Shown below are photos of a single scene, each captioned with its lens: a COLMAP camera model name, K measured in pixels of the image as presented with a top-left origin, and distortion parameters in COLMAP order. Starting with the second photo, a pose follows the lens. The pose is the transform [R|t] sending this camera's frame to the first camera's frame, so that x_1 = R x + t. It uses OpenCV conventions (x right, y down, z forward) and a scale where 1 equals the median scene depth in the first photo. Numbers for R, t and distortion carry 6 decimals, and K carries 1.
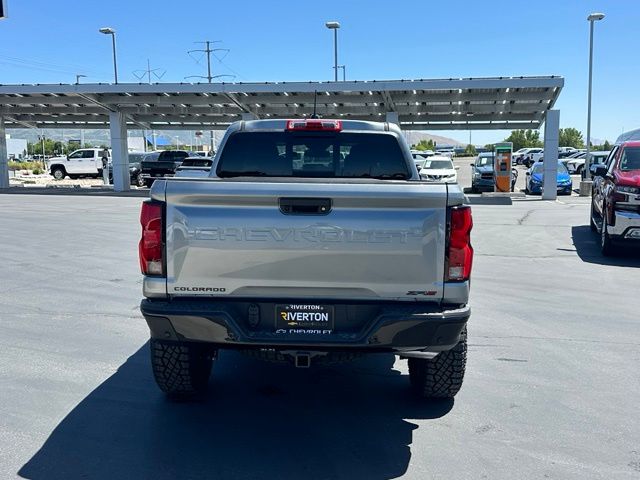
lens RADIAL K [[660.4, 0, 314.8], [0, 660.4, 240.5], [0, 0, 1]] dist [0.182480, -0.371840]
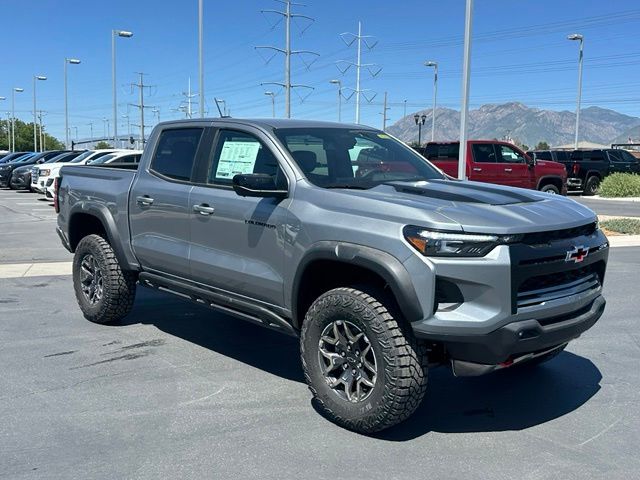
lens RADIAL K [[660.4, 0, 314.8], [0, 660.4, 240.5], [0, 0, 1]] dist [0.182480, -0.371840]
pose [[-0.718842, 0.084557, -0.690012, 0.346089], [-0.083683, 0.974832, 0.206639, -0.111907], [0.690118, 0.206283, -0.693674, 0.952090]]
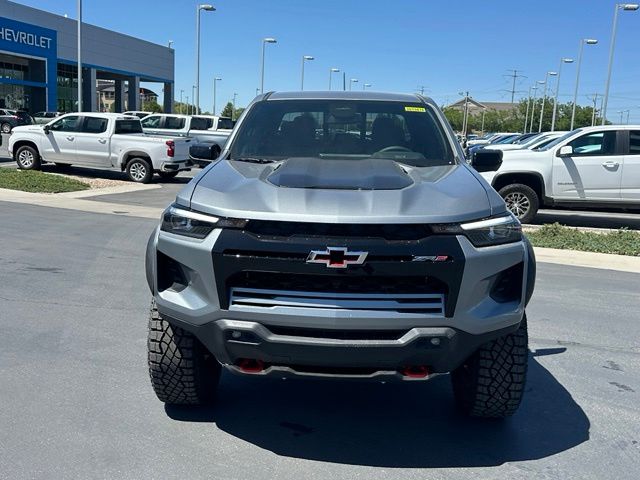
lens RADIAL K [[660.4, 0, 314.8], [0, 660.4, 240.5], [0, 0, 1]] dist [0.182480, -0.371840]
pose [[-0.999165, -0.034502, 0.021895, 0.008910], [-0.027159, 0.961050, 0.275035, -0.124381], [-0.030532, 0.274211, -0.961185, 1.062049]]
